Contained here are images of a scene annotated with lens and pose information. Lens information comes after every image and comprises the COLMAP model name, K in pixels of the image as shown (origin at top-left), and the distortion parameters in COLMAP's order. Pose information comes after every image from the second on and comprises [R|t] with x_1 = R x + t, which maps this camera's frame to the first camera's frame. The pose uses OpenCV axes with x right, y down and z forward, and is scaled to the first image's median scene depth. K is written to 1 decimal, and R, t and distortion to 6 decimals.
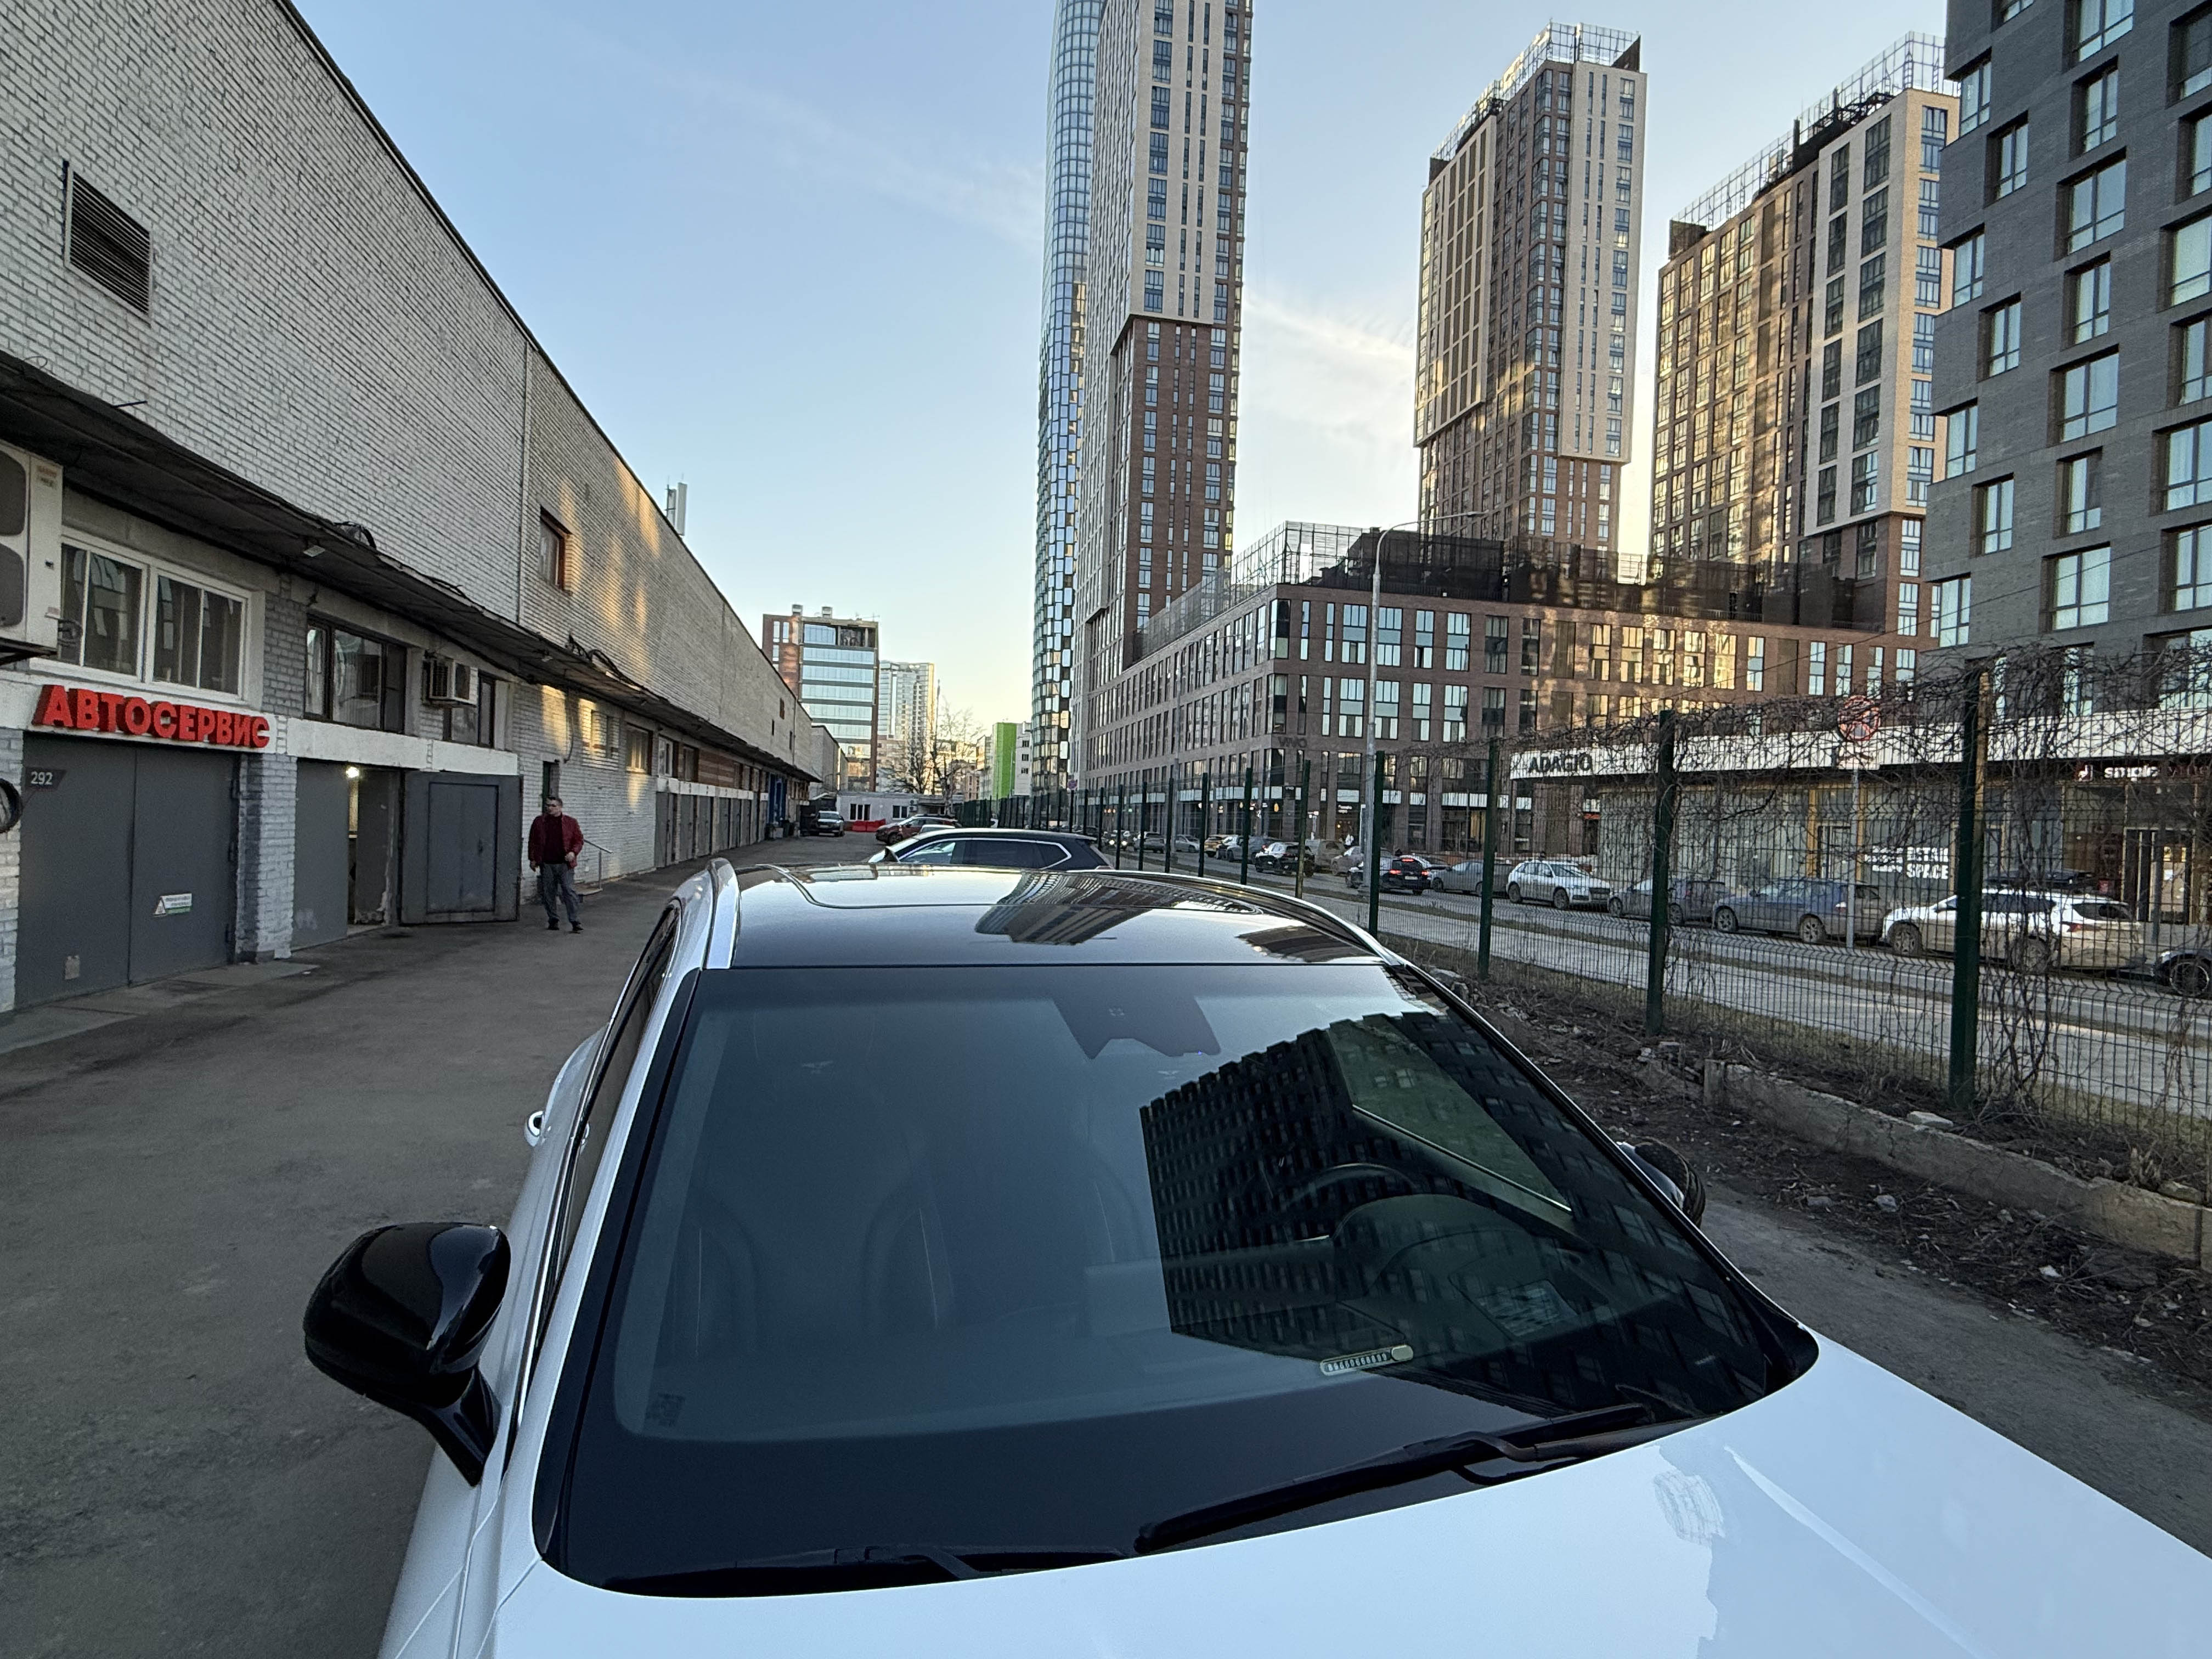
lens RADIAL K [[1110.3, 0, 1106.0], [0, 1110.3, 829.5], [0, 0, 1]] dist [-0.001597, -0.000569]
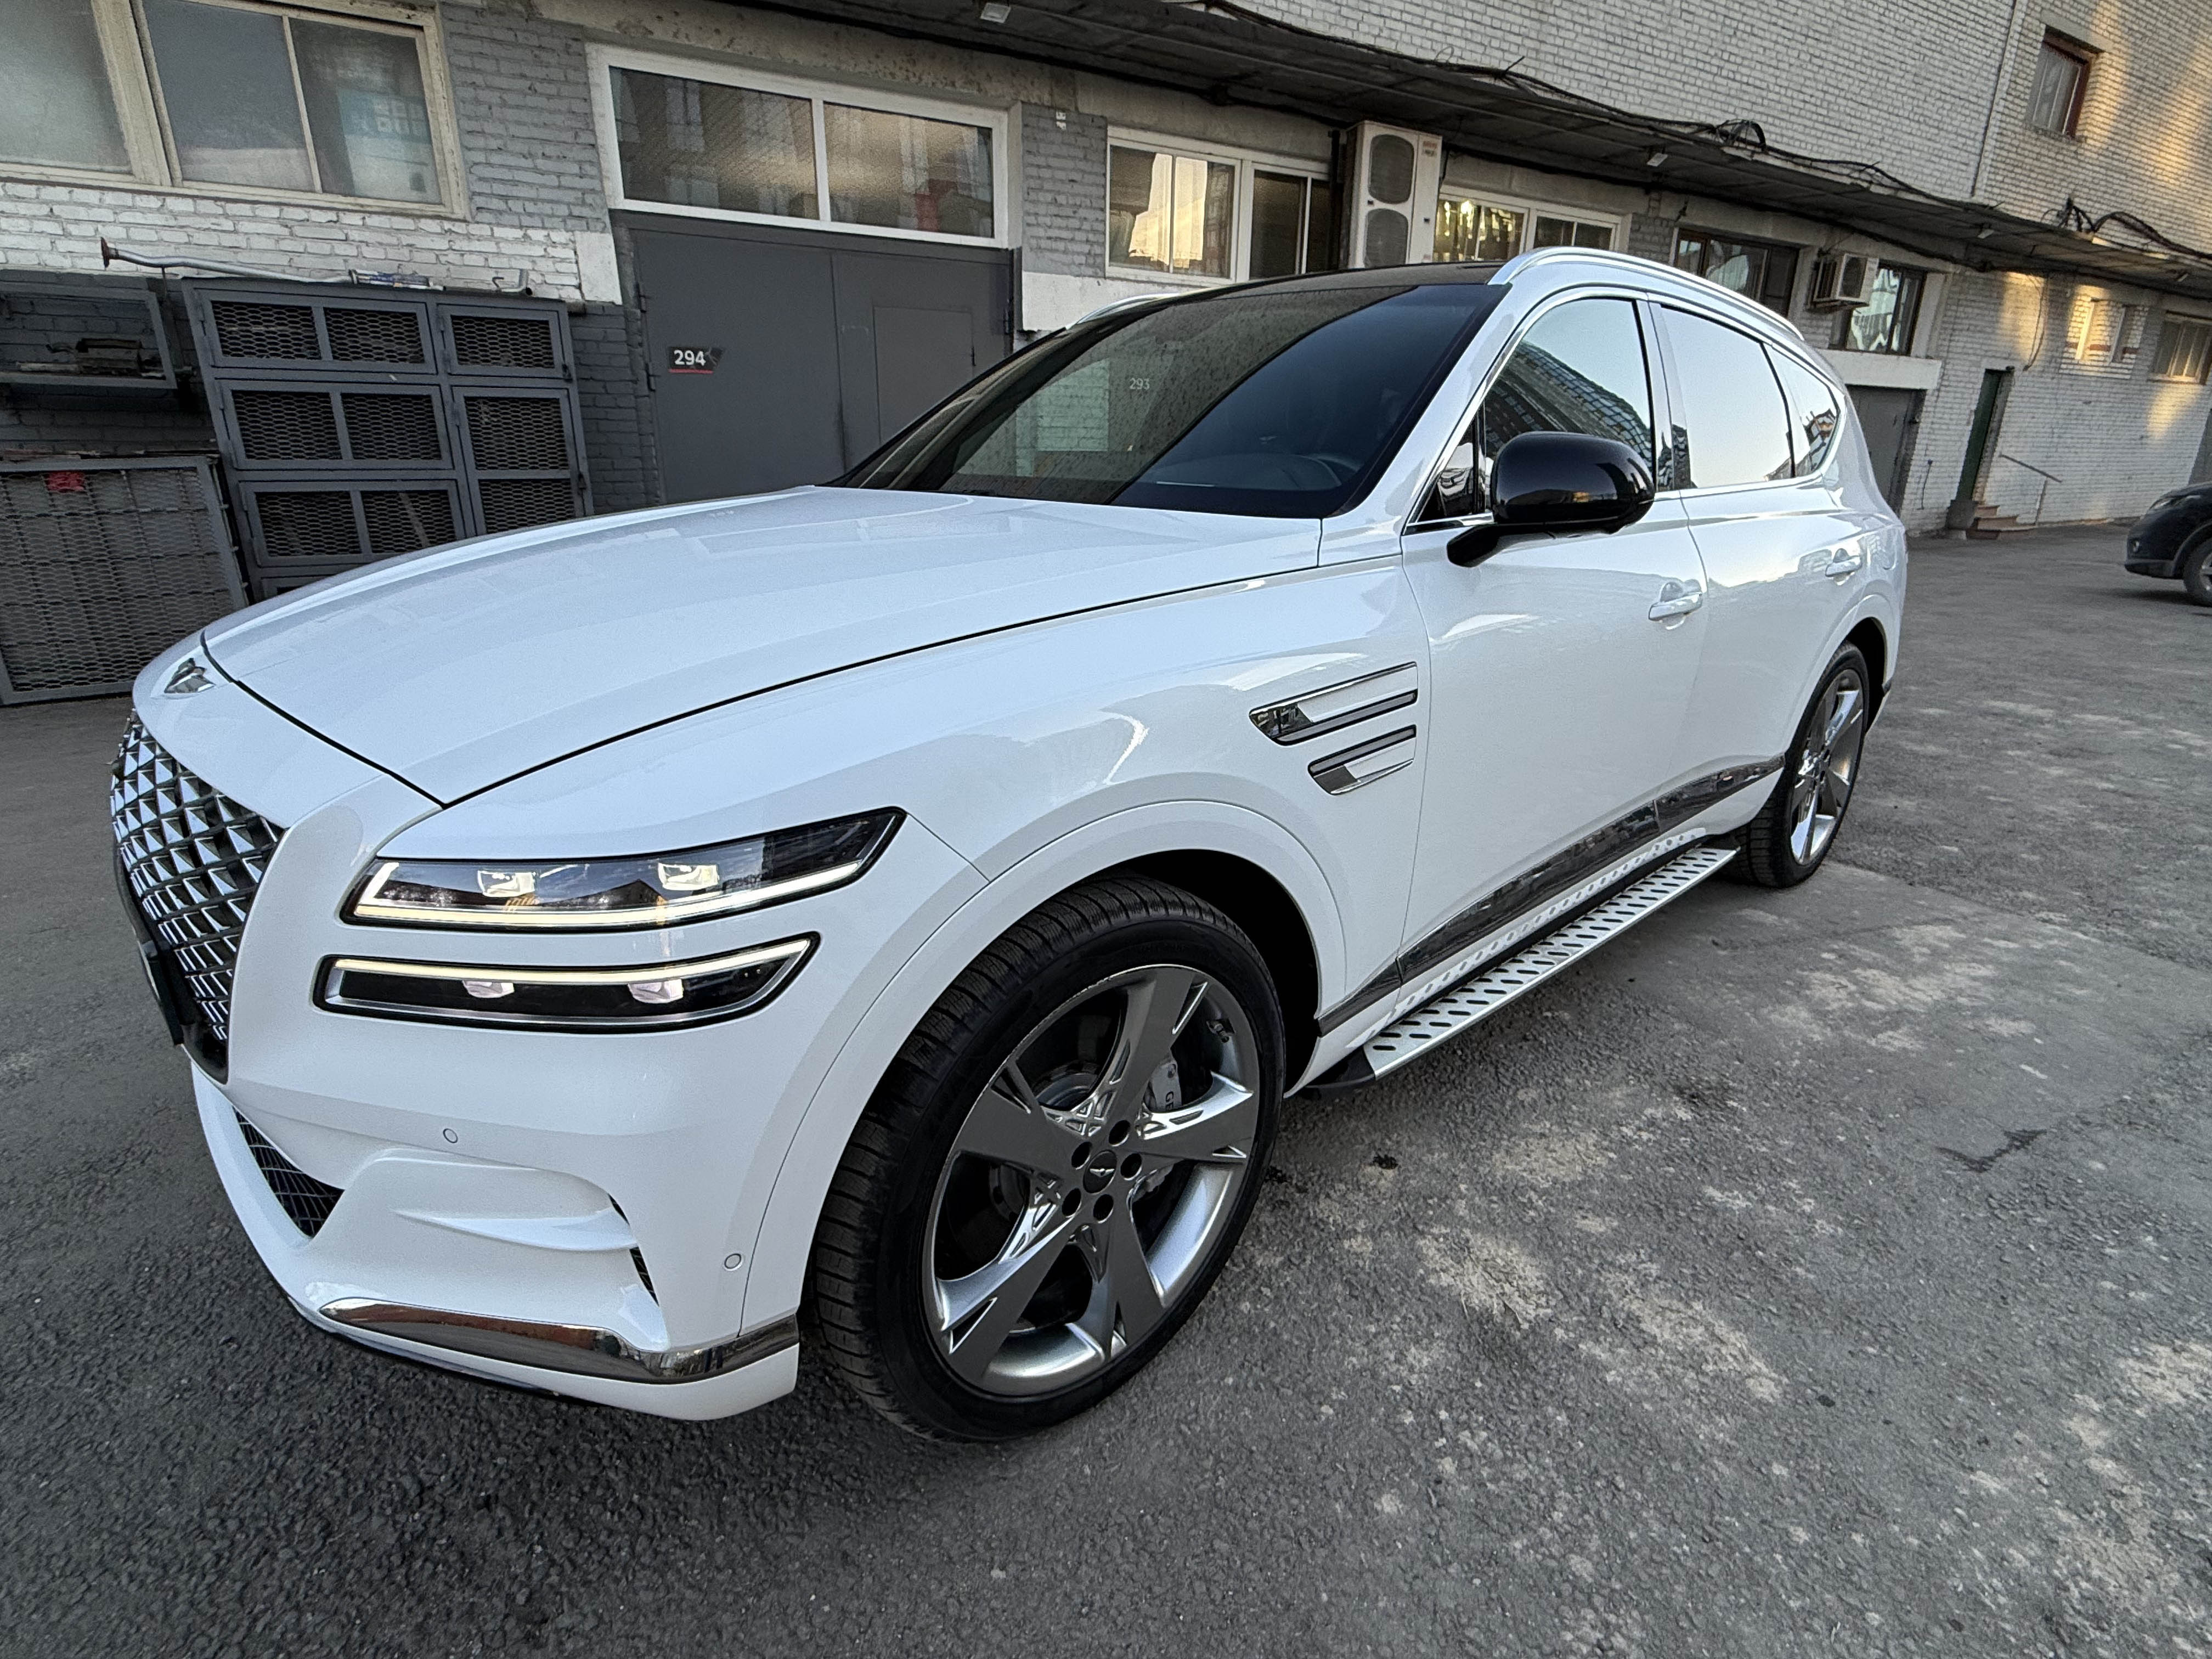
lens RADIAL K [[1110.3, 0, 1106.0], [0, 1110.3, 829.5], [0, 0, 1]] dist [-0.001597, -0.000569]
pose [[0.316374, 0.269048, -0.909682, 0.234002], [-0.003448, 0.959258, 0.282511, 0.061058], [0.948628, -0.086242, 0.304412, 0.089171]]
